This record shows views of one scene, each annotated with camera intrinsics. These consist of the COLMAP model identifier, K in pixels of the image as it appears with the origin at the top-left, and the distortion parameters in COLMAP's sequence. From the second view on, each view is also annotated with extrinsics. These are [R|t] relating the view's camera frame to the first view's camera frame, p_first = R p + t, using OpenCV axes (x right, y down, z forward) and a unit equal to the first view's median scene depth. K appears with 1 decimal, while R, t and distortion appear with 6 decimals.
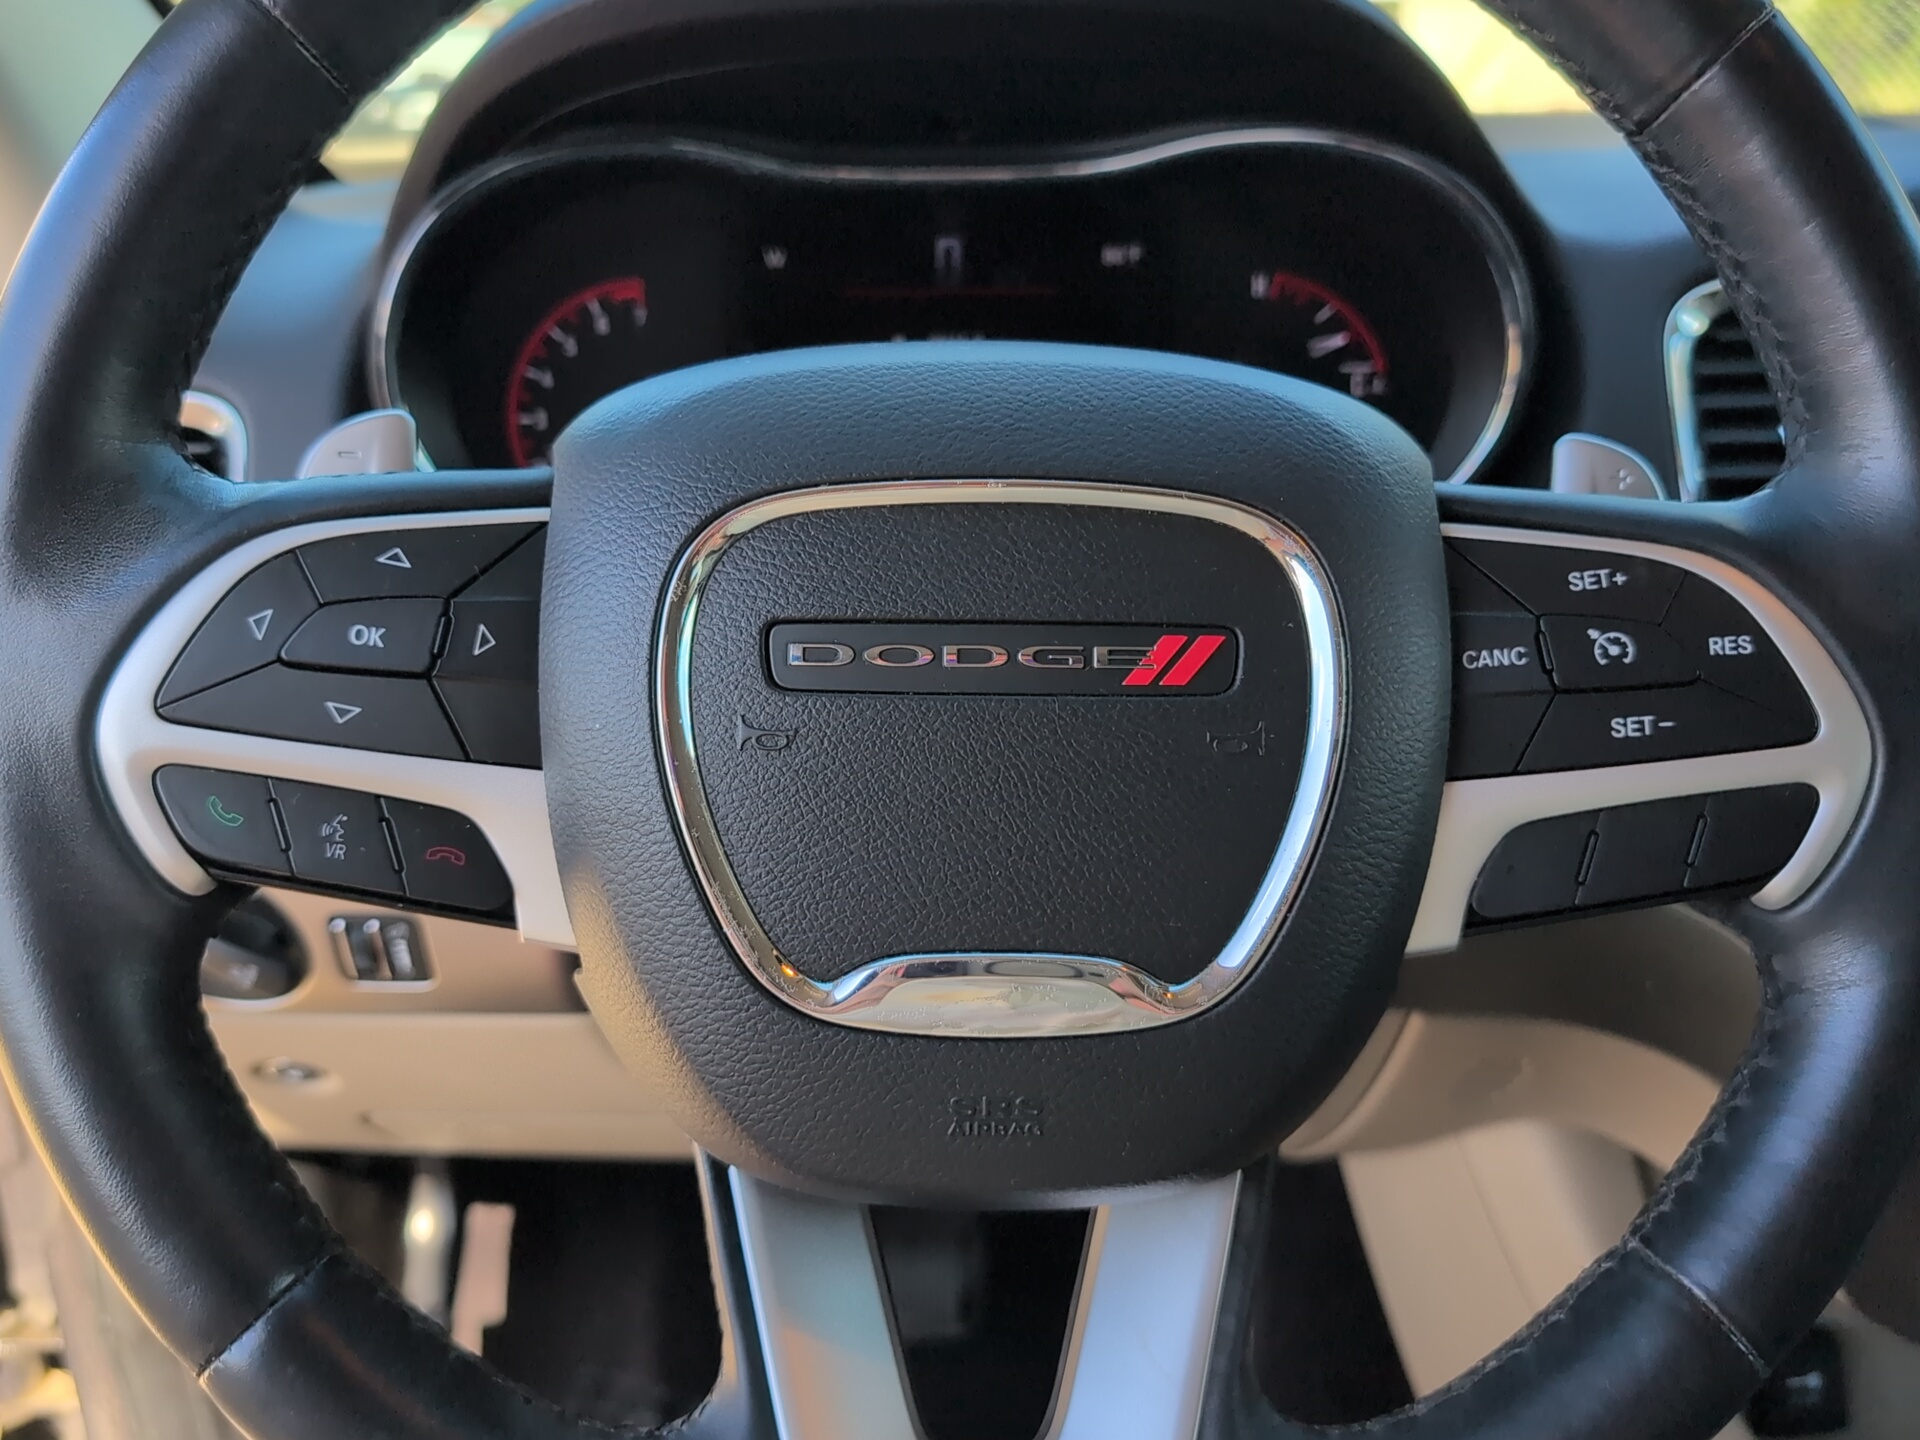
lens RADIAL K [[1613.8, 0, 968.8], [0, 1613.8, 716.1], [0, 0, 1]] dist [-0.003324, -0.011017]
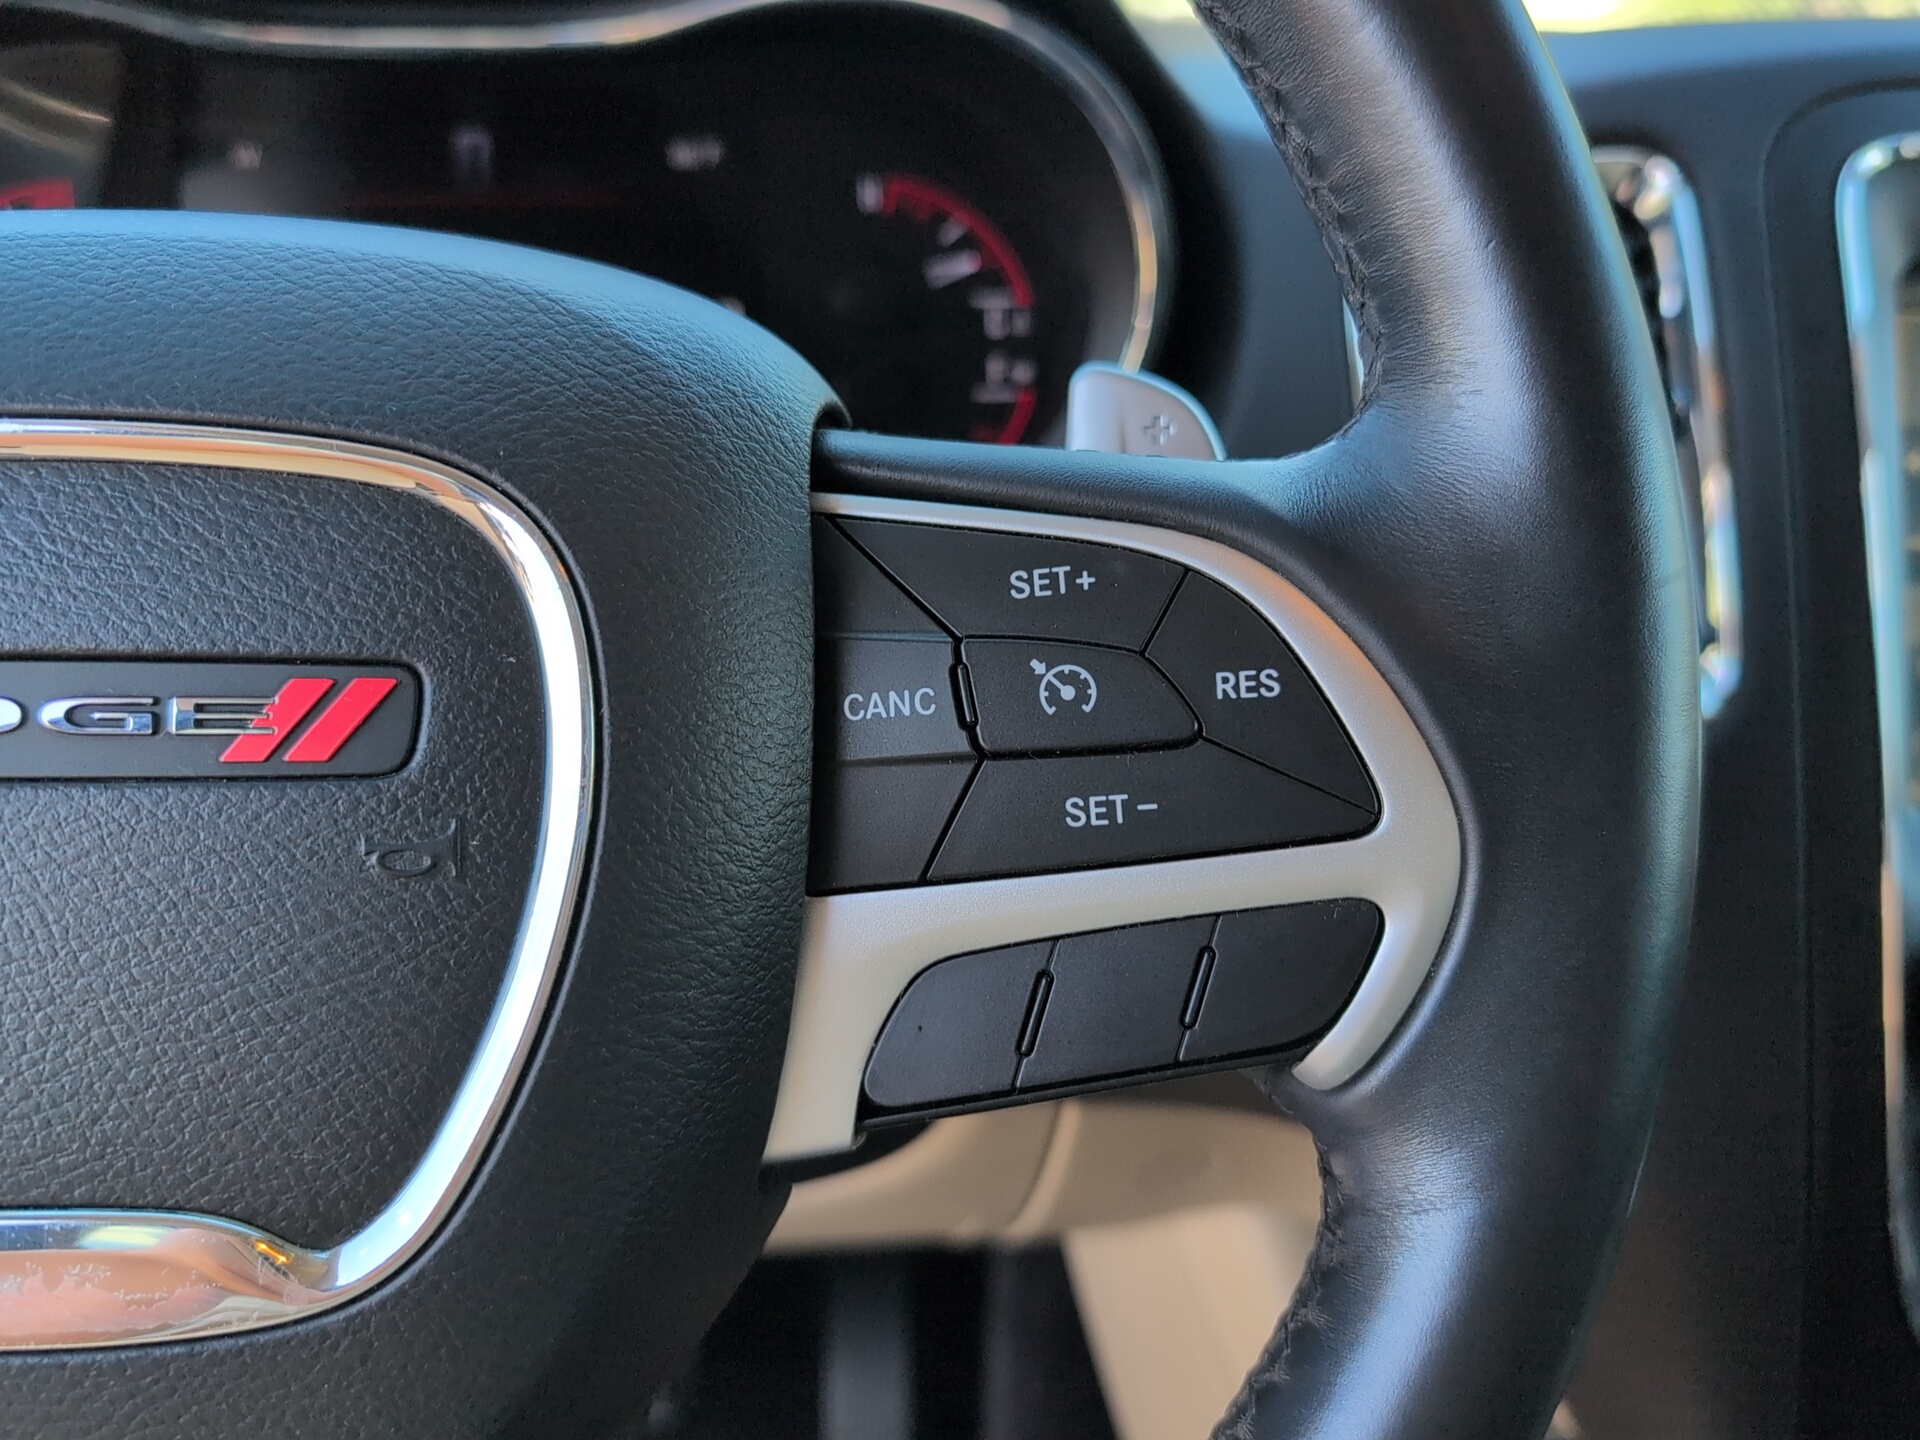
lens RADIAL K [[1613.8, 0, 952.5], [0, 1613.8, 715.2], [0, 0, 1]] dist [-0.003324, -0.011017]
pose [[0.998550, -0.007094, 0.053366, 0.315980], [0.006231, 0.999847, 0.016322, -0.041965], [-0.053474, -0.015966, 0.998442, 0.358971]]
